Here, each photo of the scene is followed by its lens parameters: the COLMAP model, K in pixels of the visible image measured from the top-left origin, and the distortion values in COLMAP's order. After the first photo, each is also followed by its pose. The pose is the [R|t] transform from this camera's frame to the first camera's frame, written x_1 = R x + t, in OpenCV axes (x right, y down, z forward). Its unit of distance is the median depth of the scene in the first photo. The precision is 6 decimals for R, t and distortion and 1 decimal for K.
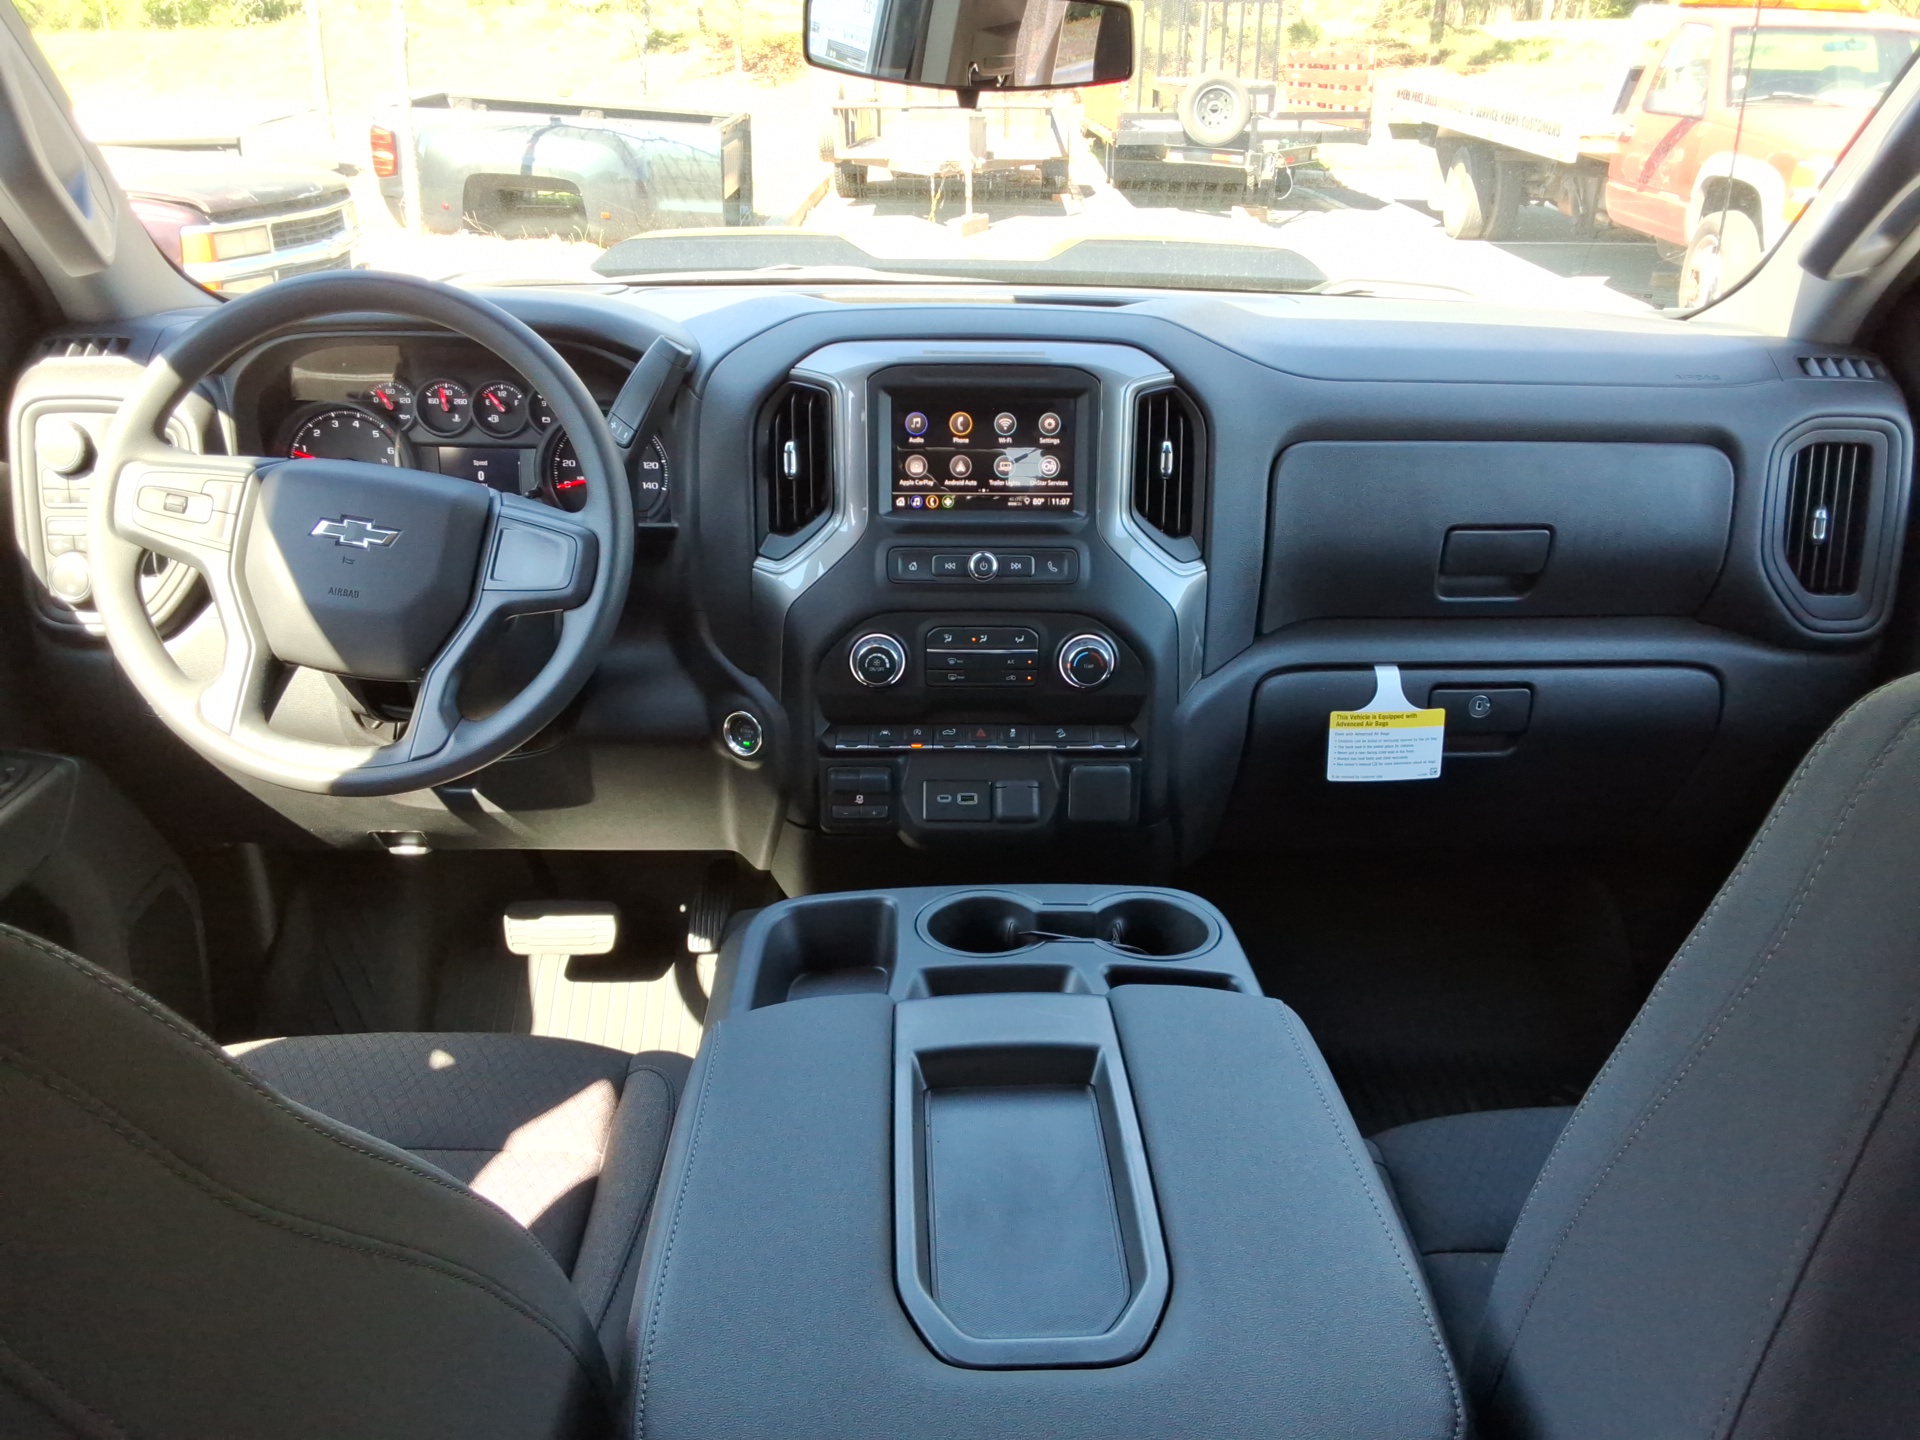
lens RADIAL K [[1544.2, 0, 972.6], [0, 1544.2, 704.8], [0, 0, 1]] dist [0.110008, -0.163301]
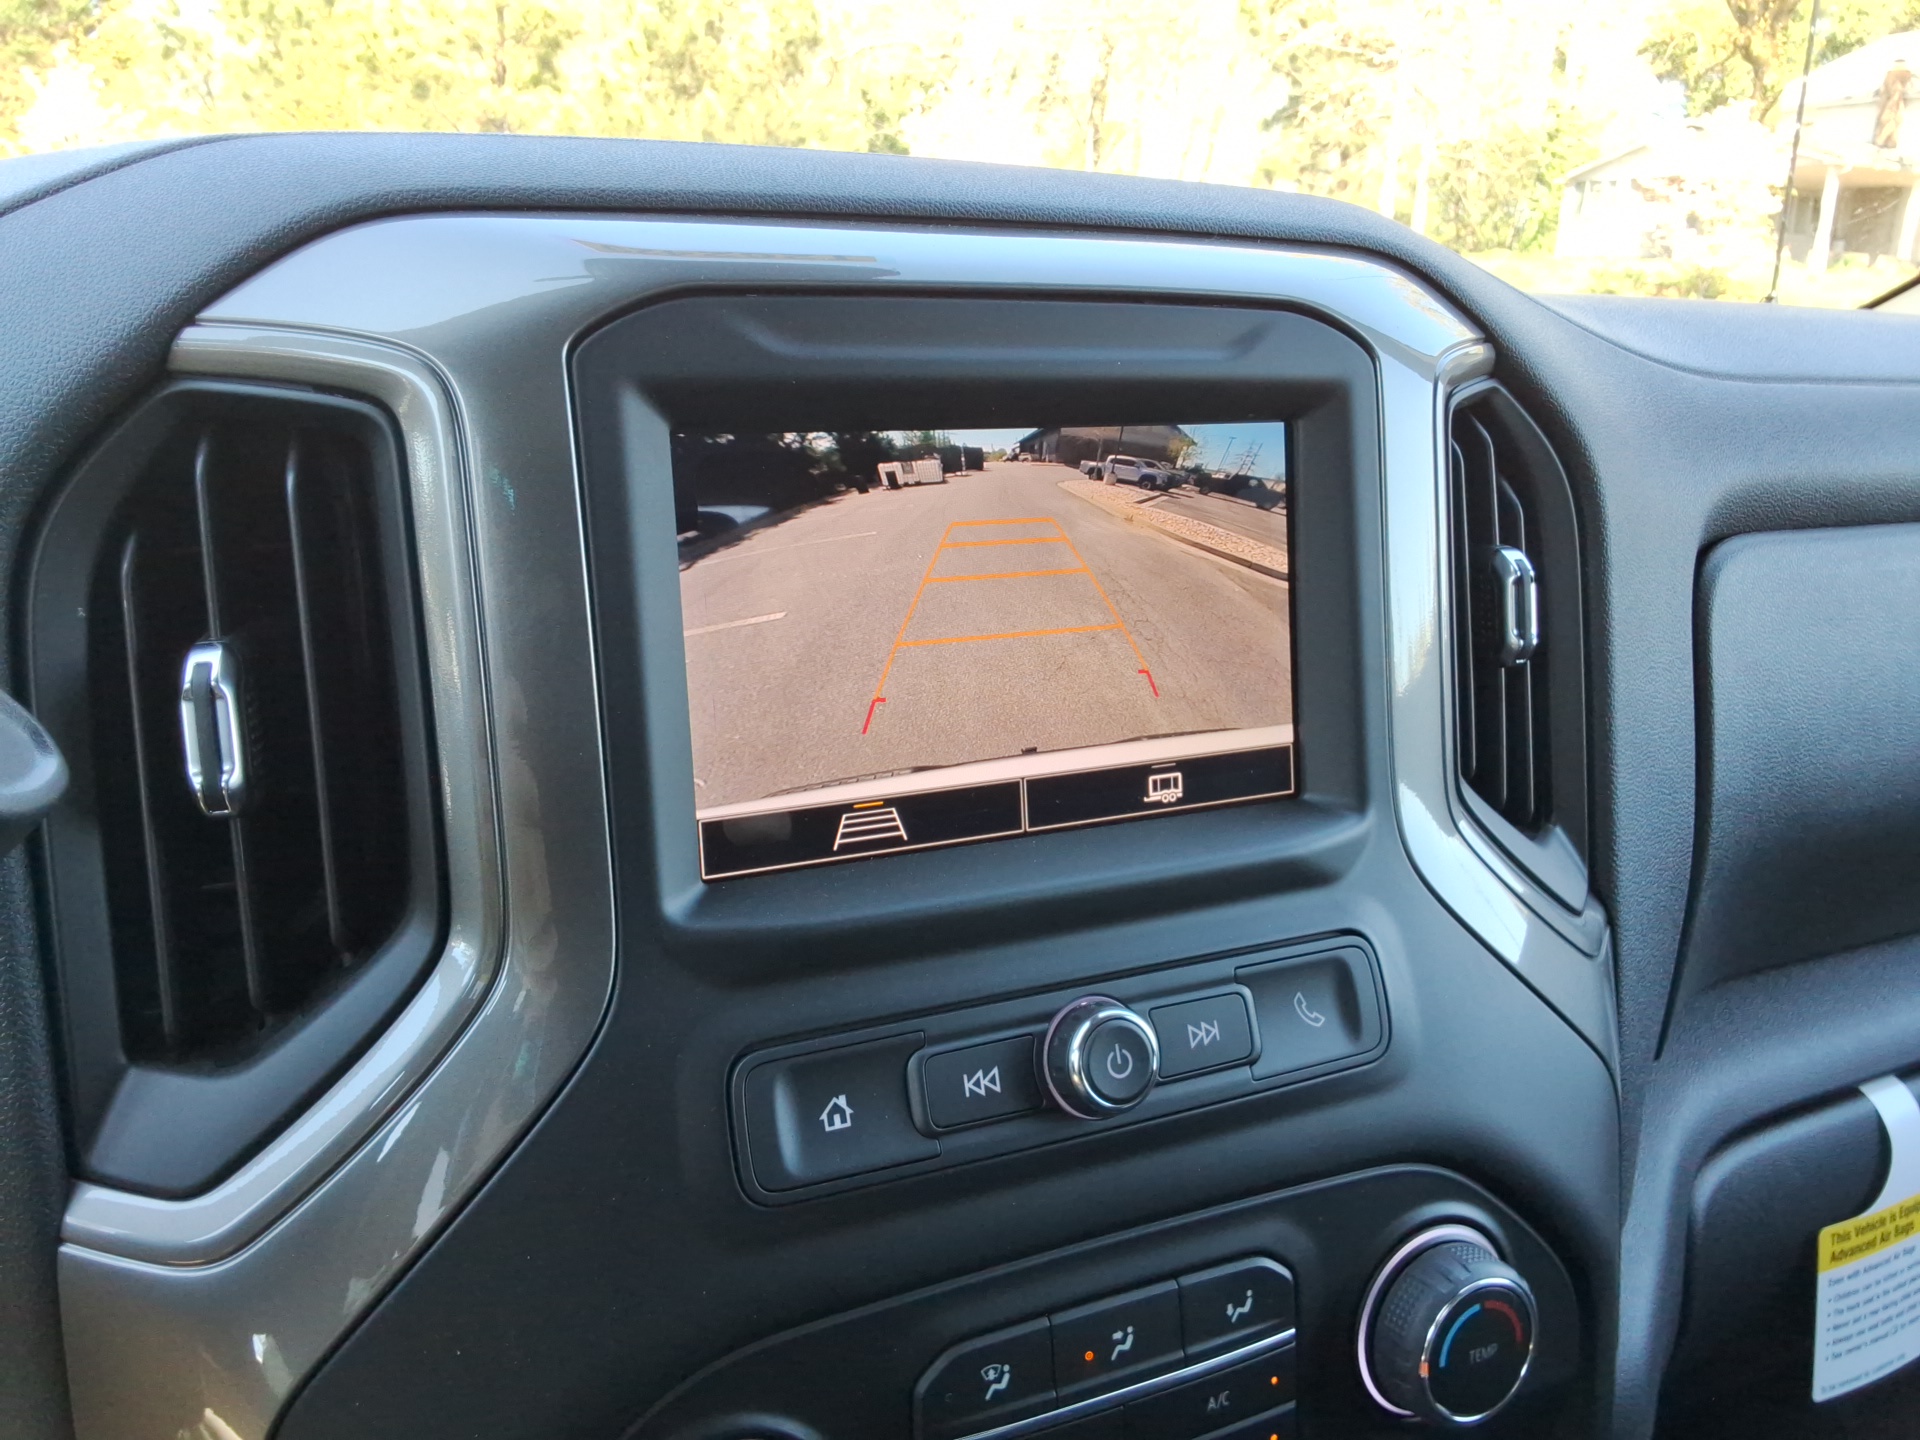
lens RADIAL K [[1544.2, 0, 969.3], [0, 1544.2, 725.5], [0, 0, 1]] dist [0.110008, -0.163301]
pose [[0.911619, -0.102409, 0.398074, -0.106412], [0.147162, 0.985585, -0.083458, -0.122119], [-0.383789, 0.134663, 0.913549, 0.743597]]
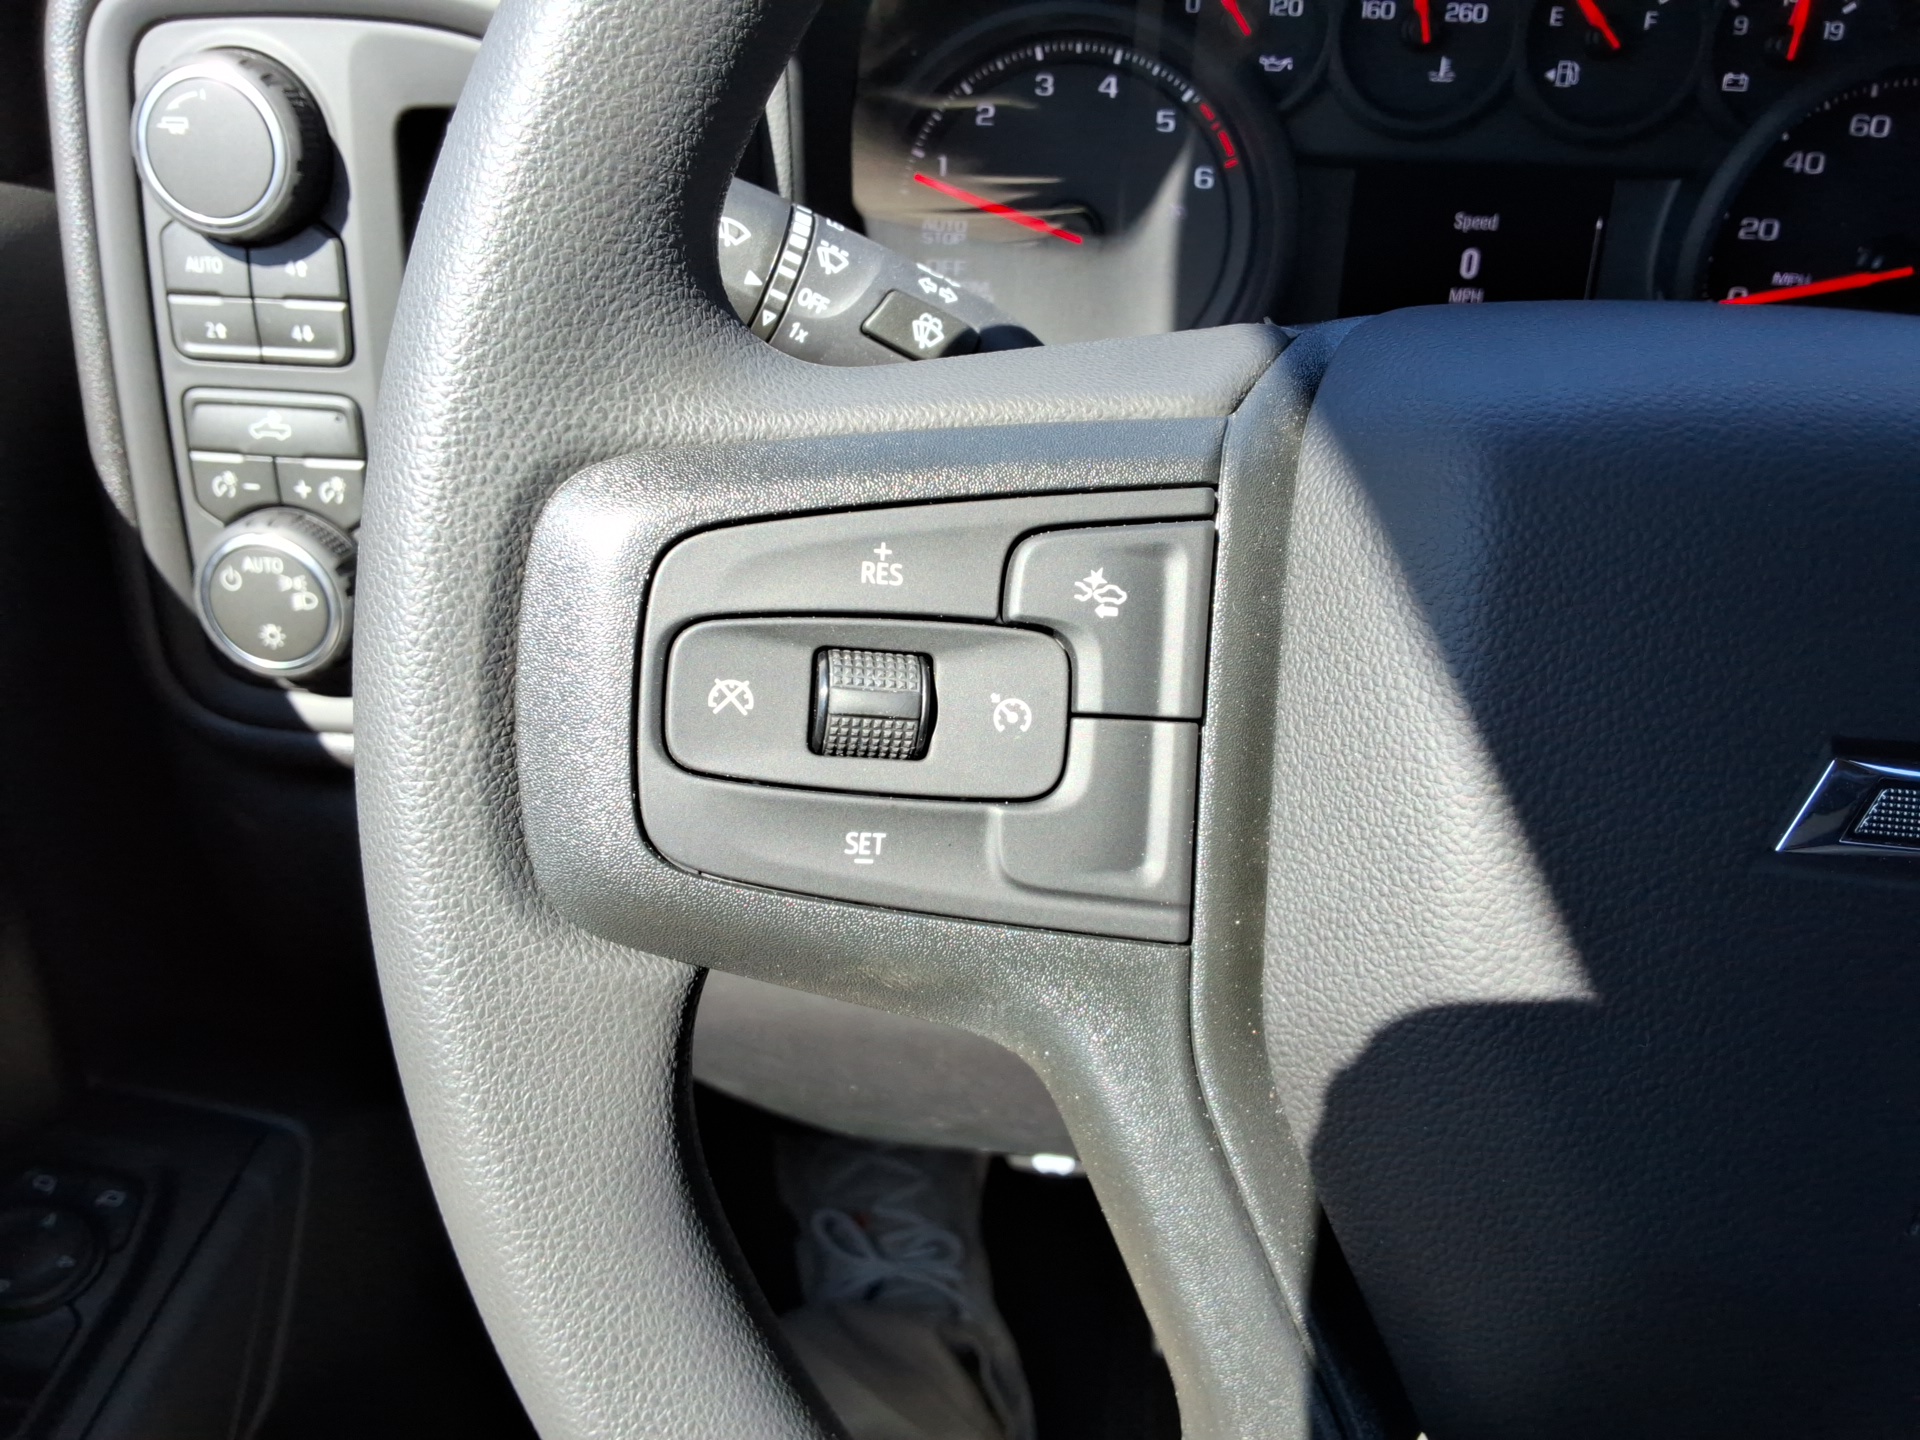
lens RADIAL K [[1544.2, 0, 959.5], [0, 1544.2, 719.5], [0, 0, 1]] dist [0.110008, -0.163301]
pose [[0.992724, 0.063178, -0.102508, -0.406659], [-0.042572, 0.980471, 0.192003, -0.121230], [0.112636, -0.186242, 0.976026, 0.708559]]
